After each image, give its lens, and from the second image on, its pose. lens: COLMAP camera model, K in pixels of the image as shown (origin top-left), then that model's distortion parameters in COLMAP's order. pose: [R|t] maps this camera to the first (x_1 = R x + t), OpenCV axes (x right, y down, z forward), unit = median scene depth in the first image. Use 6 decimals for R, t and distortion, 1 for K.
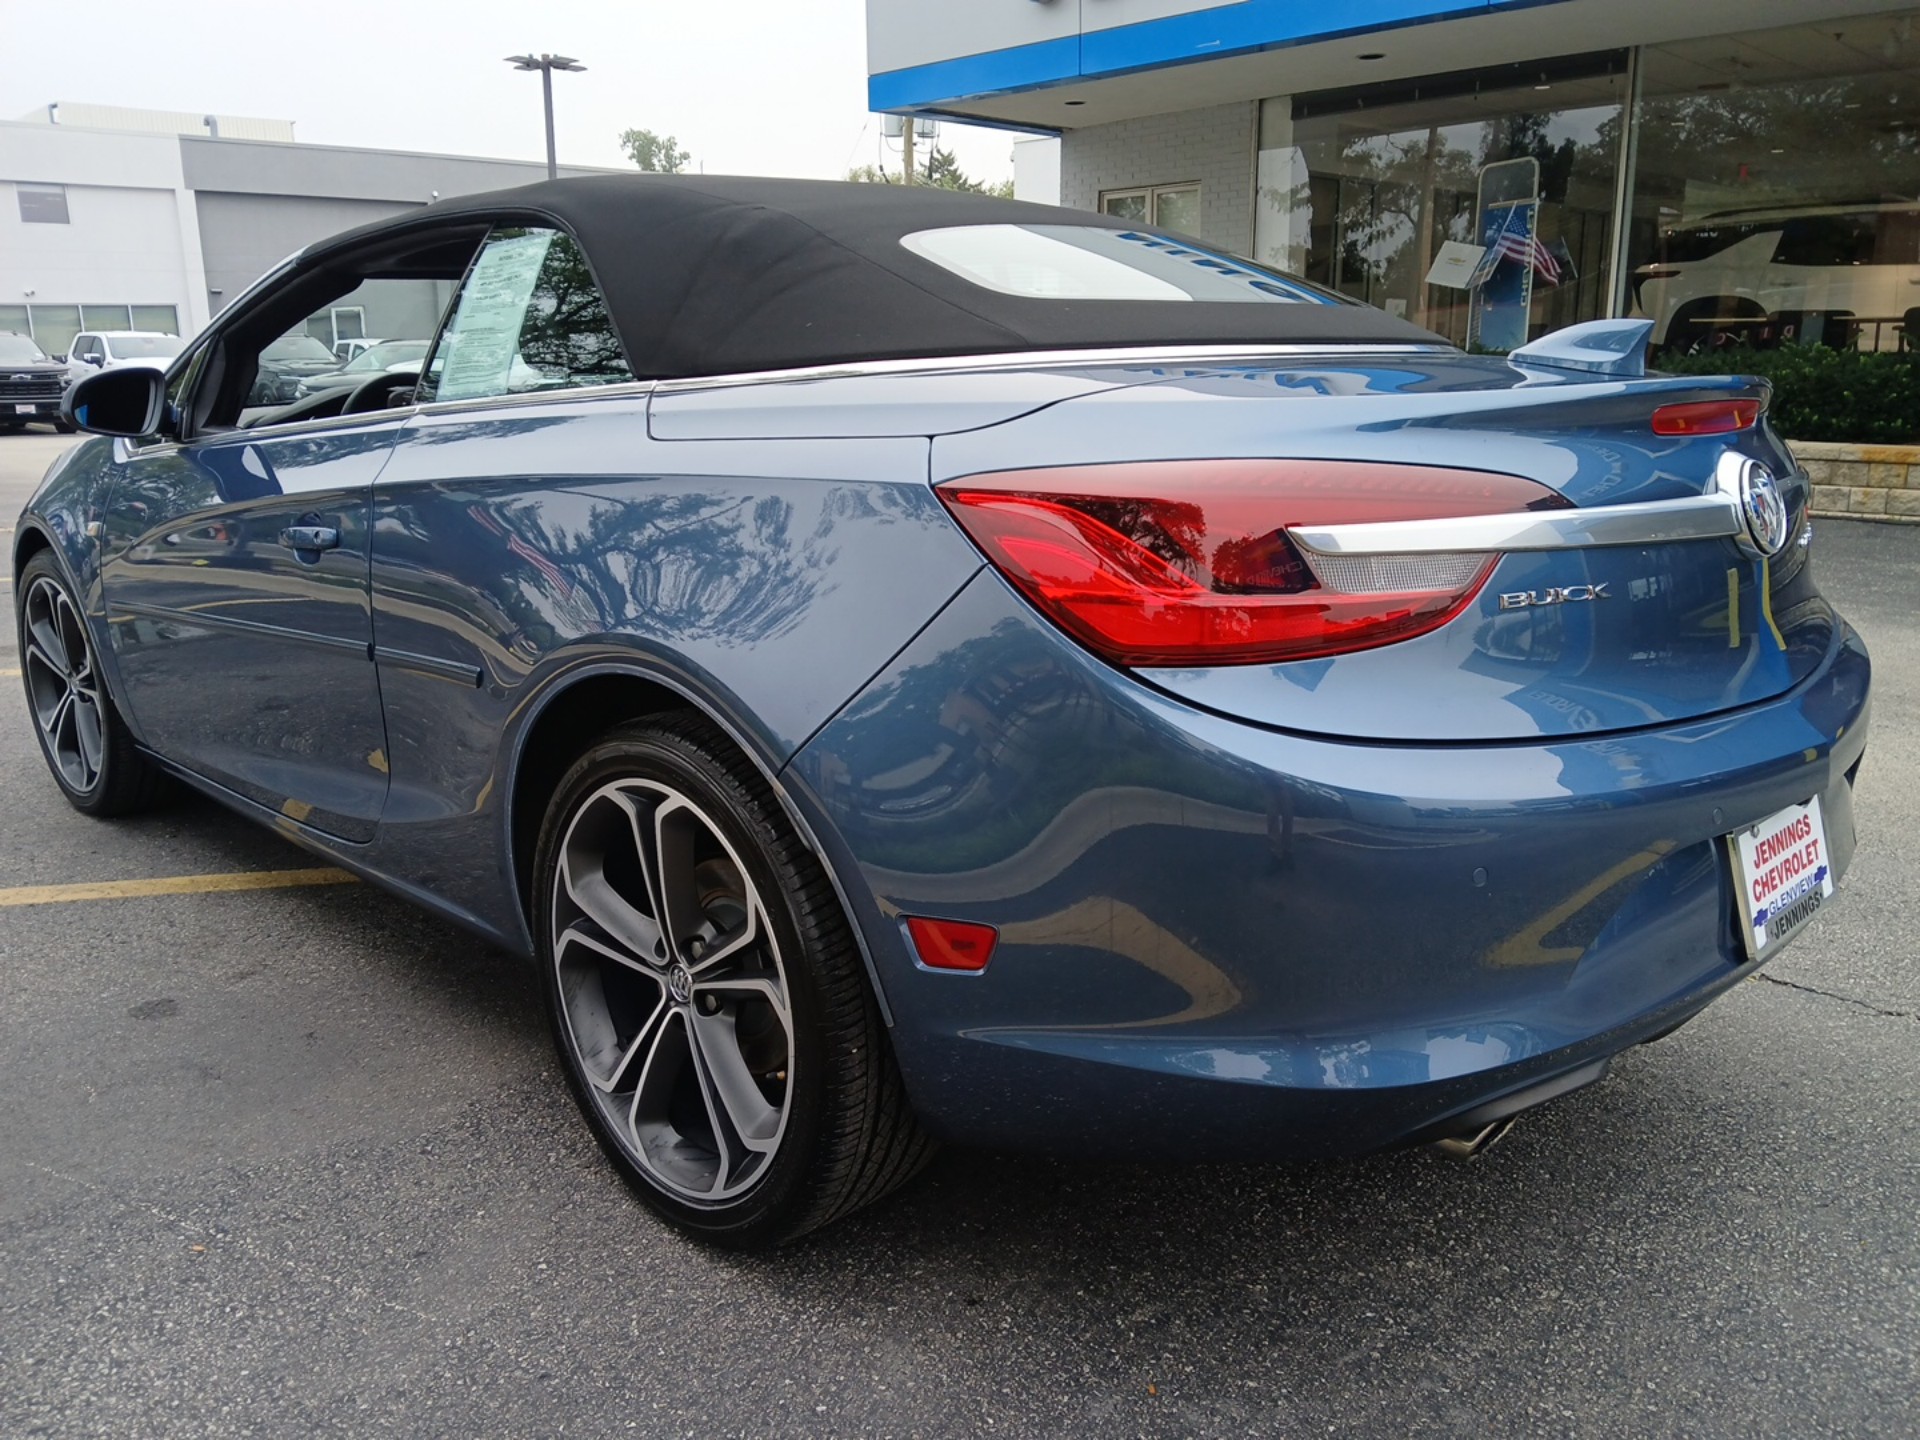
lens RADIAL K [[1508.5, 0, 960.0], [0, 1508.5, 720.0], [0, 0, 1]] dist [0.061040, -0.112586]
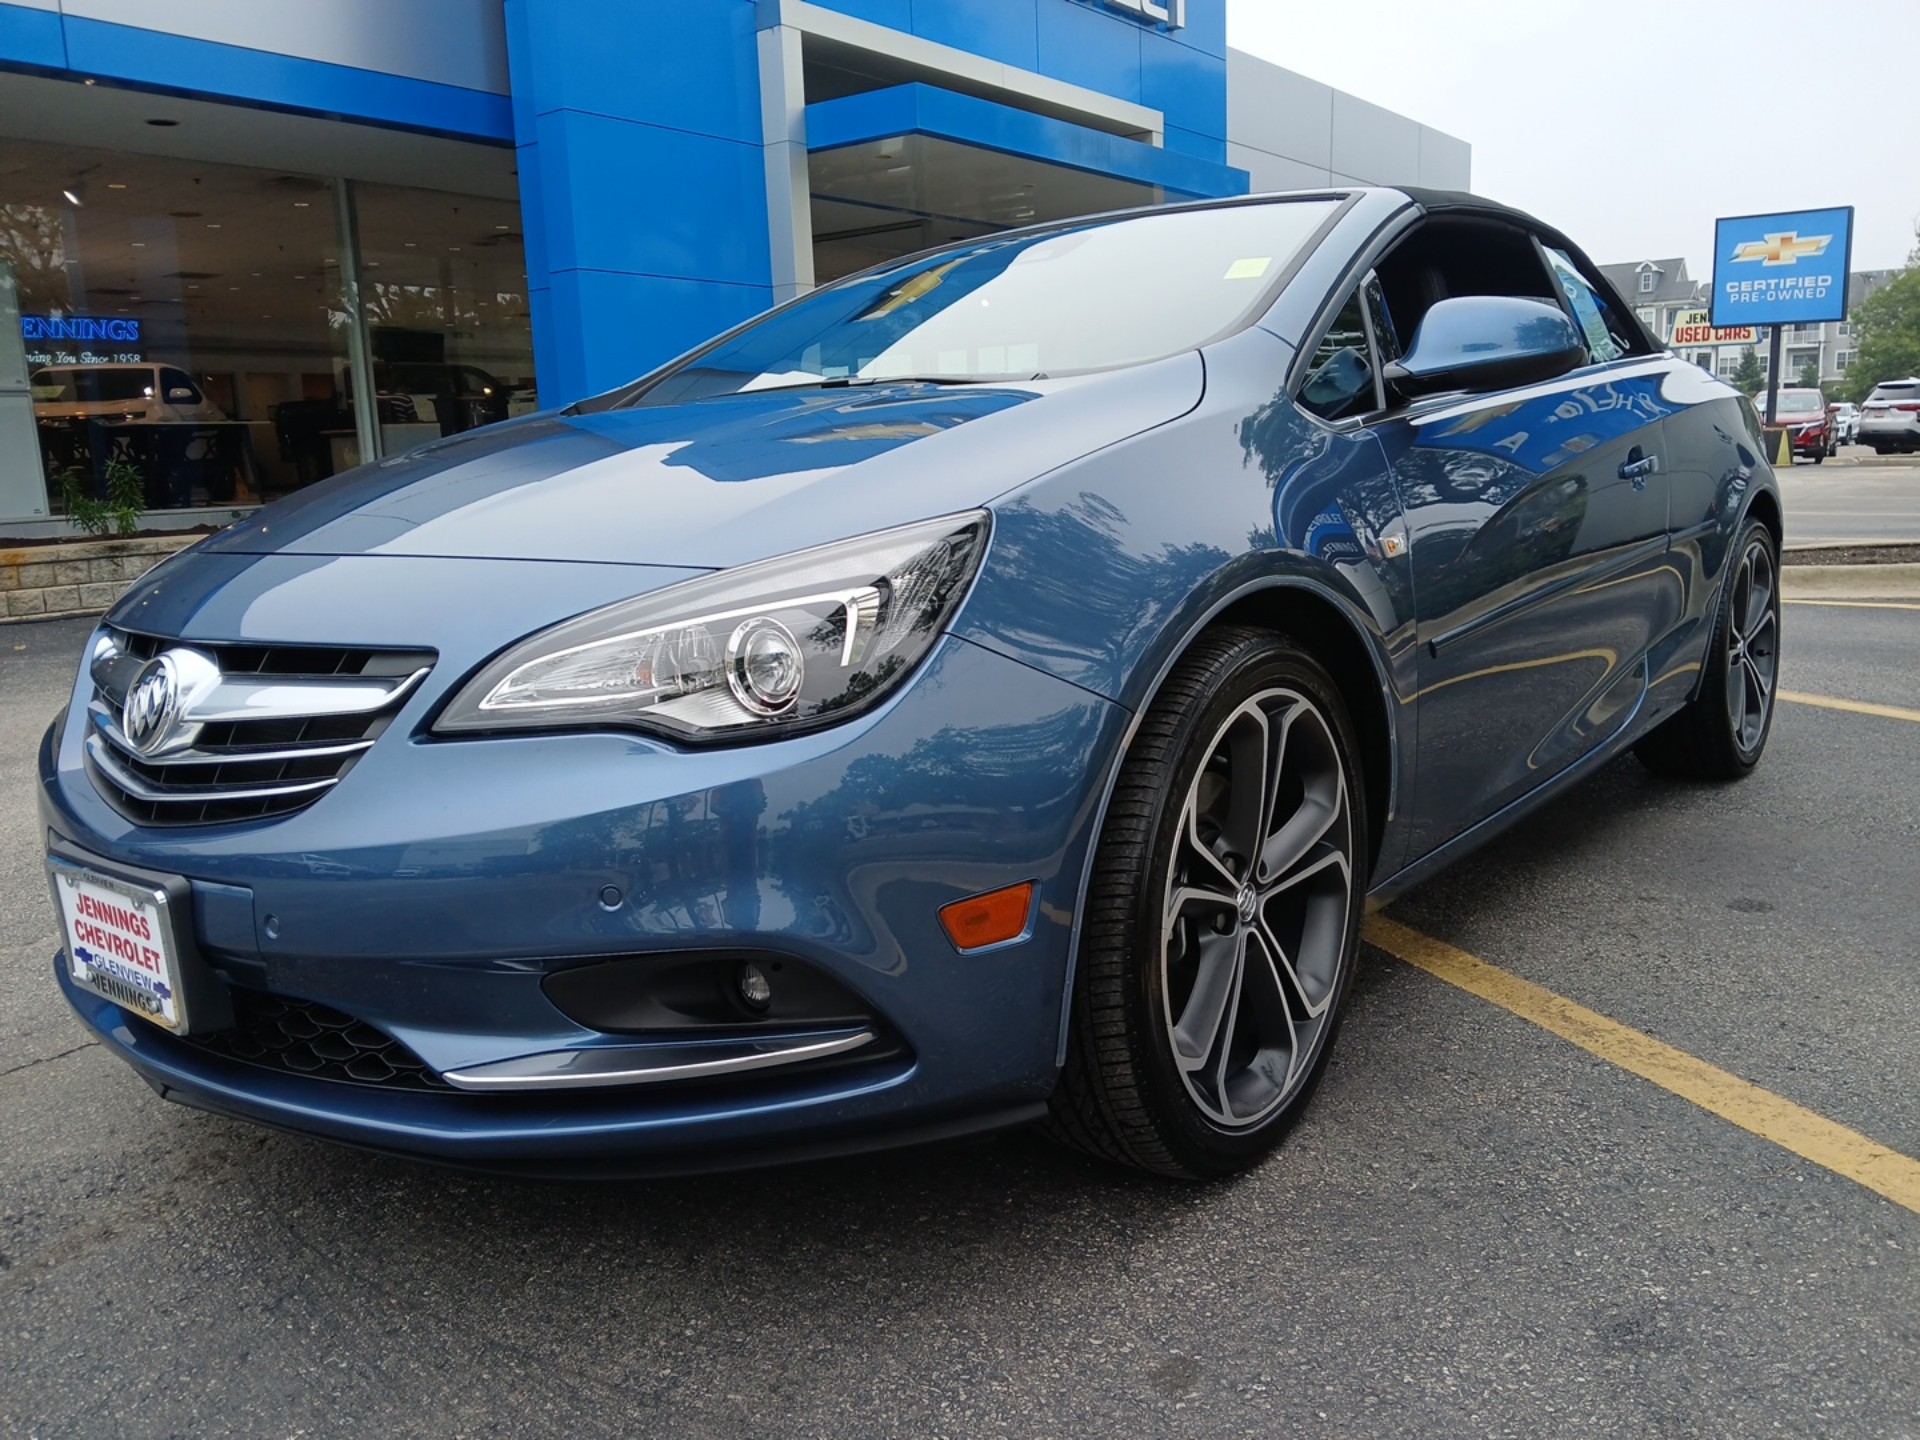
lens RADIAL K [[1517.0, 0, 960.0], [0, 1517.0, 720.0], [0, 0, 1]] dist [0.041932, -0.087980]
pose [[-0.133865, -0.151506, 0.979350, -1.773135], [0.264720, 0.946867, 0.182665, -0.329825], [-0.954989, 0.283706, -0.086646, 1.894563]]
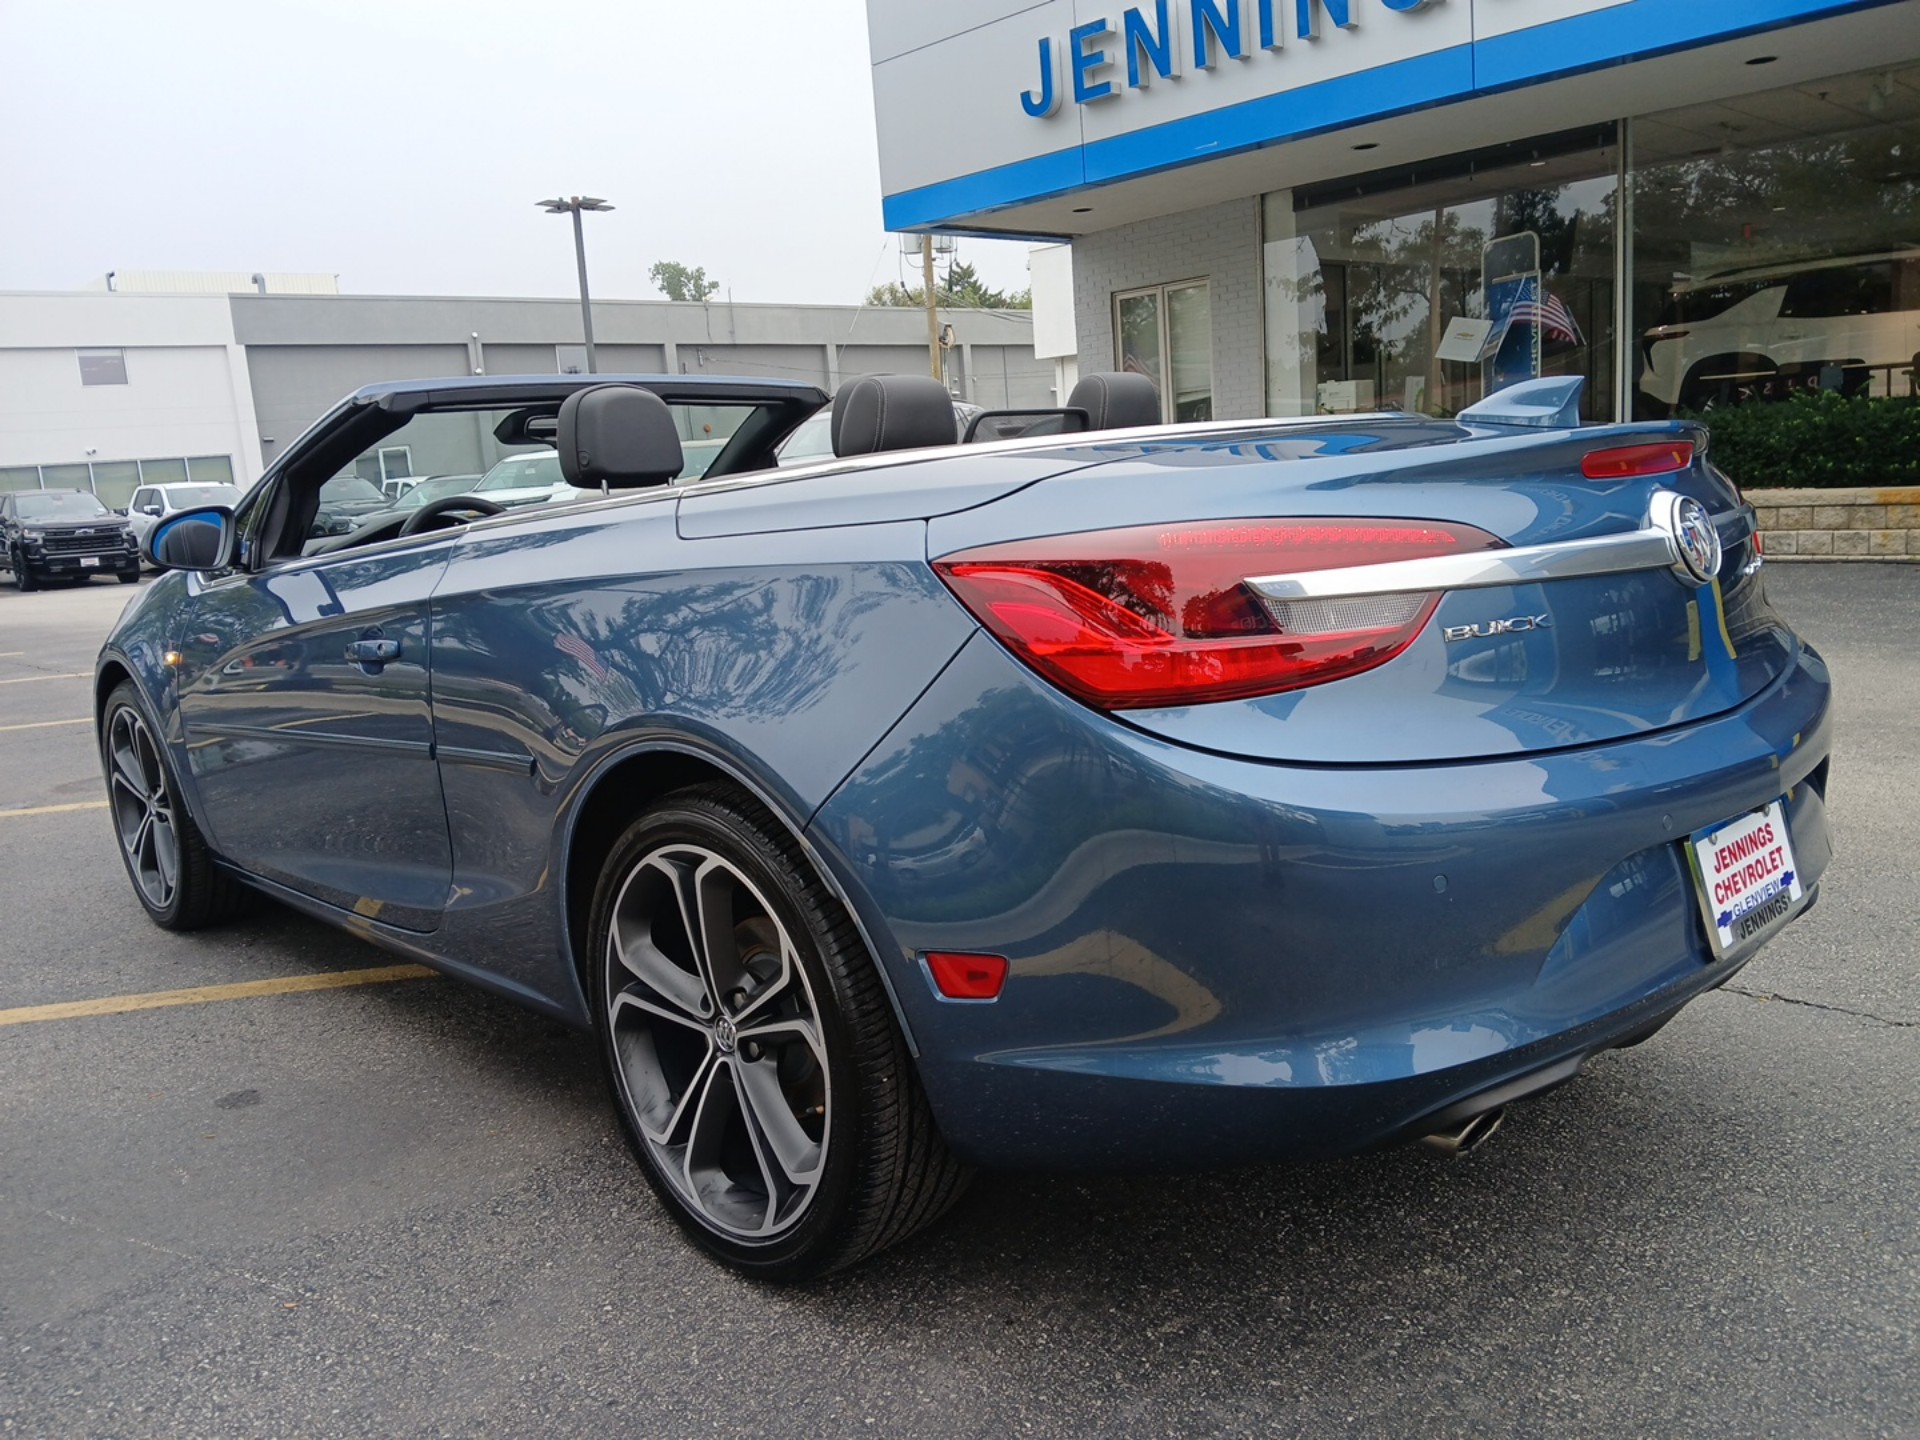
lens RADIAL K [[1502.9, 0, 975.0], [0, 1502.9, 714.7], [0, 0, 1]] dist [0.099660, -0.165491]
pose [[0.998158, -0.056668, -0.021652, 0.028837], [0.055056, 0.996100, -0.068945, 0.029709], [0.025474, 0.067626, 0.997385, -0.087156]]
